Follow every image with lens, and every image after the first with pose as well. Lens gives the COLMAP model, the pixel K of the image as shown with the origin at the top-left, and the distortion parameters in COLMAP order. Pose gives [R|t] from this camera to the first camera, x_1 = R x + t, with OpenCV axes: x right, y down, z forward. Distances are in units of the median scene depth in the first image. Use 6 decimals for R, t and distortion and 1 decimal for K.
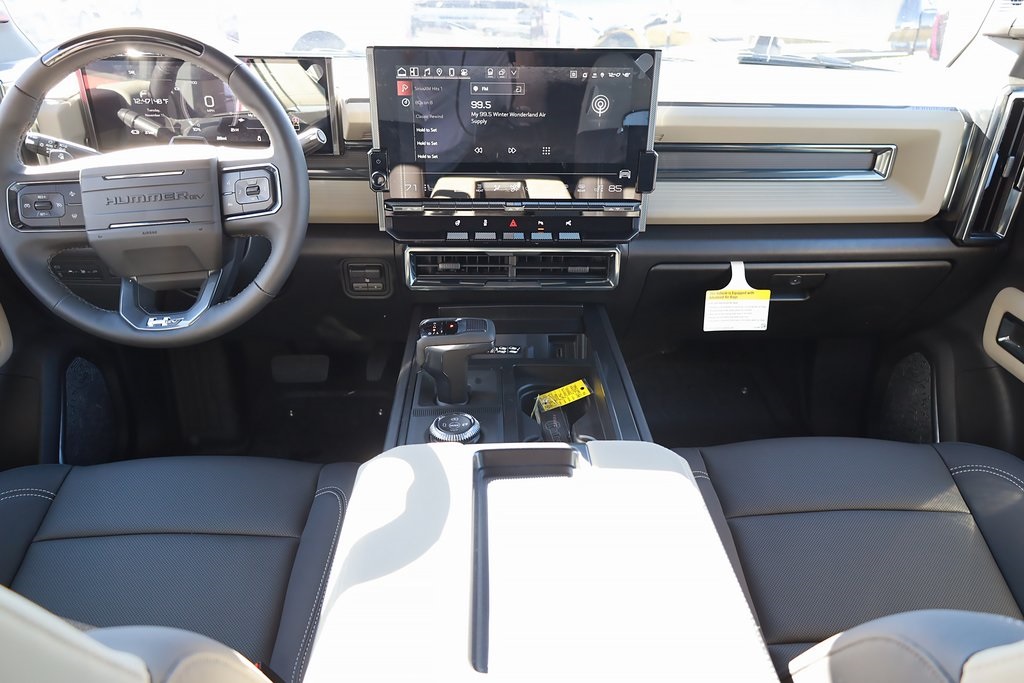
lens RADIAL K [[701.8, 0, 516.2], [0, 701.8, 346.2], [0, 0, 1]] dist [-0.008603, 0.000969]
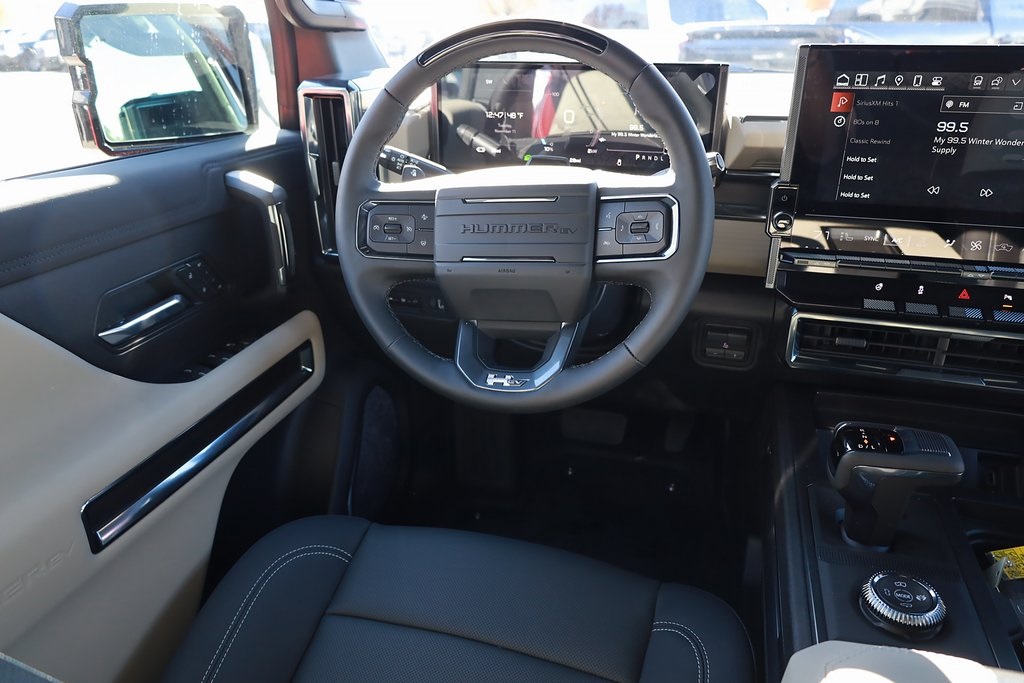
lens RADIAL K [[701.8, 0, 514.6], [0, 701.8, 347.2], [0, 0, 1]] dist [-0.008603, 0.000969]
pose [[0.945423, 0.116380, -0.304354, -0.213511], [-0.129589, 0.991289, -0.023493, -0.047168], [0.298969, 0.061652, 0.952269, 0.196456]]
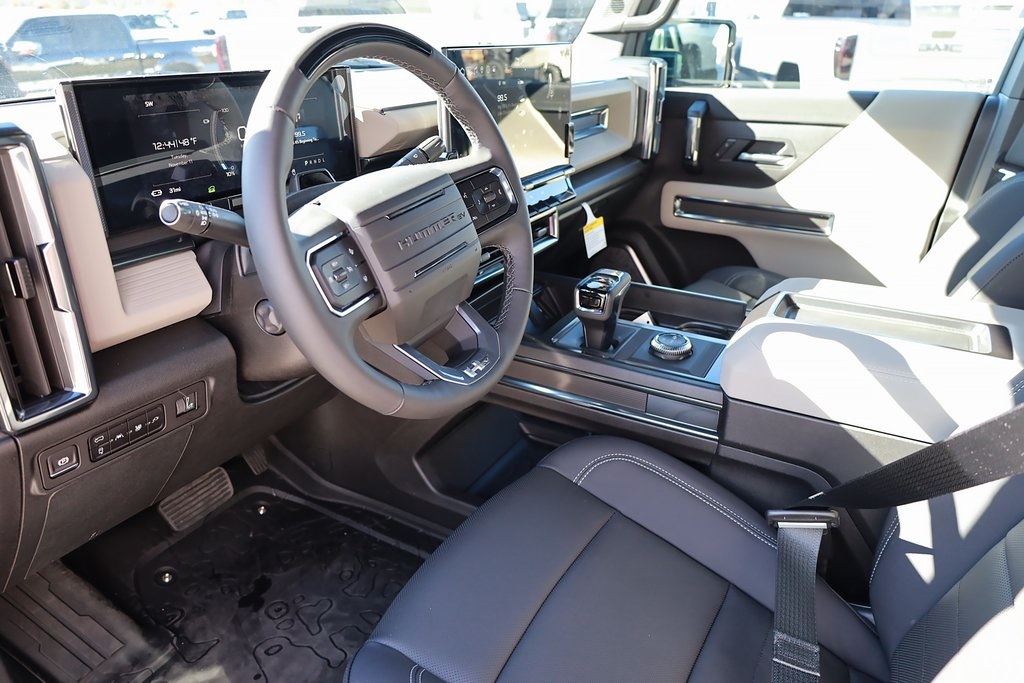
lens RADIAL K [[701.8, 0, 513.9], [0, 701.8, 341.7], [0, 0, 1]] dist [-0.008603, 0.000969]
pose [[0.528665, -0.358712, 0.769310, -0.950657], [0.394575, 0.906299, 0.151437, -0.147158], [-0.751547, 0.223491, 0.620668, 0.367339]]
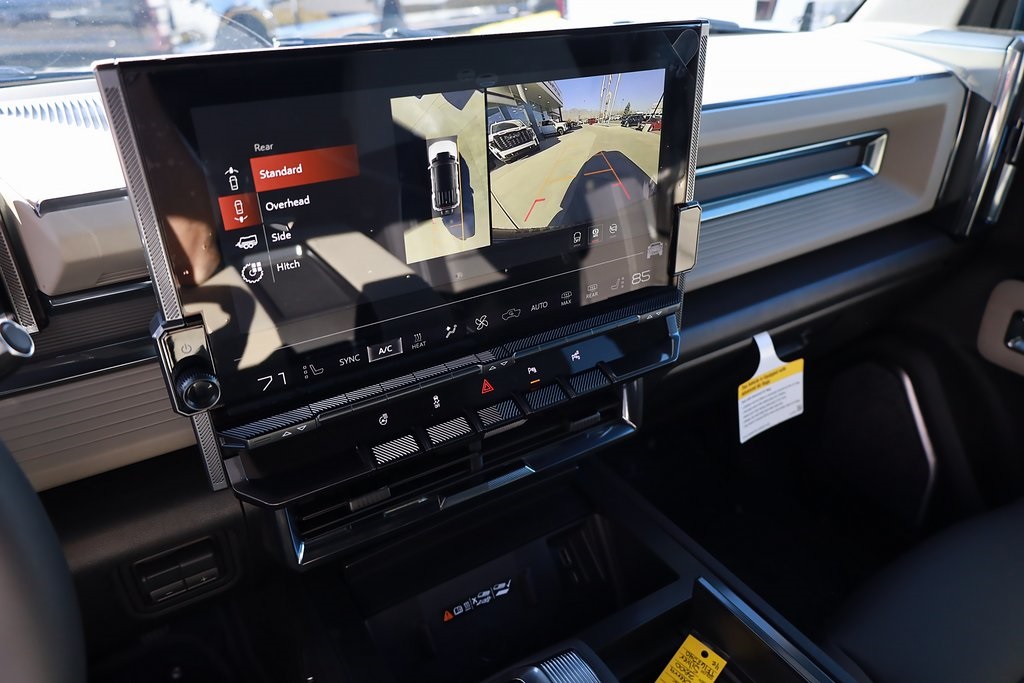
lens RADIAL K [[701.8, 0, 509.0], [0, 701.8, 342.9], [0, 0, 1]] dist [-0.008603, 0.000969]
pose [[0.874115, -0.257207, 0.412028, -0.190969], [0.248539, 0.965672, 0.075543, -0.240711], [-0.417314, 0.036372, 0.908034, 0.537729]]
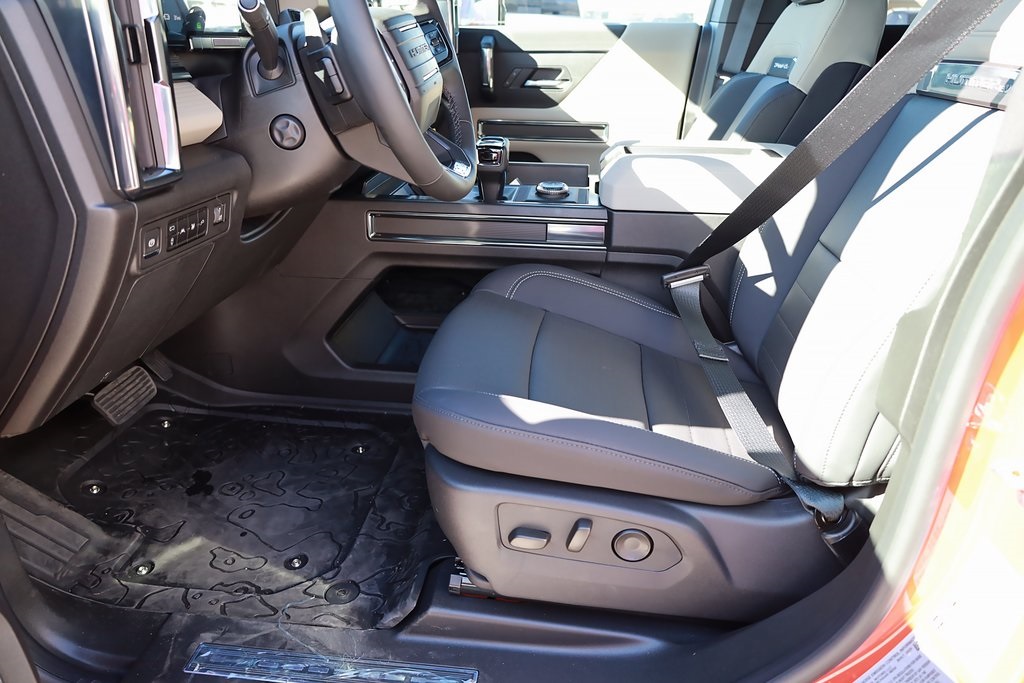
lens RADIAL K [[701.8, 0, 515.5], [0, 701.8, 339.5], [0, 0, 1]] dist [-0.008603, 0.000969]
pose [[0.146554, -0.404121, 0.902889, -1.305192], [0.443281, 0.842799, 0.305274, -0.088427], [-0.884321, 0.355494, 0.302655, 0.594797]]
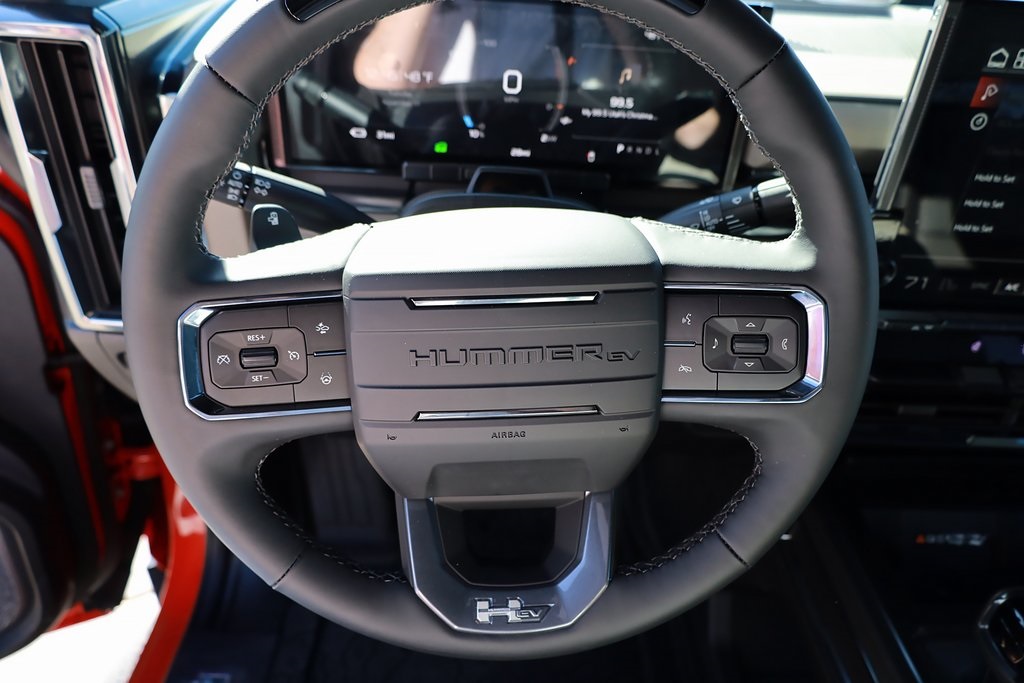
lens RADIAL K [[701.8, 0, 511.5], [0, 701.8, 339.8], [0, 0, 1]] dist [-0.008603, 0.000969]
pose [[0.998690, 0.051149, 0.001545, -0.433971], [-0.051039, 0.993461, 0.102132, -0.217550], [0.003689, -0.102077, 0.994770, 0.478804]]
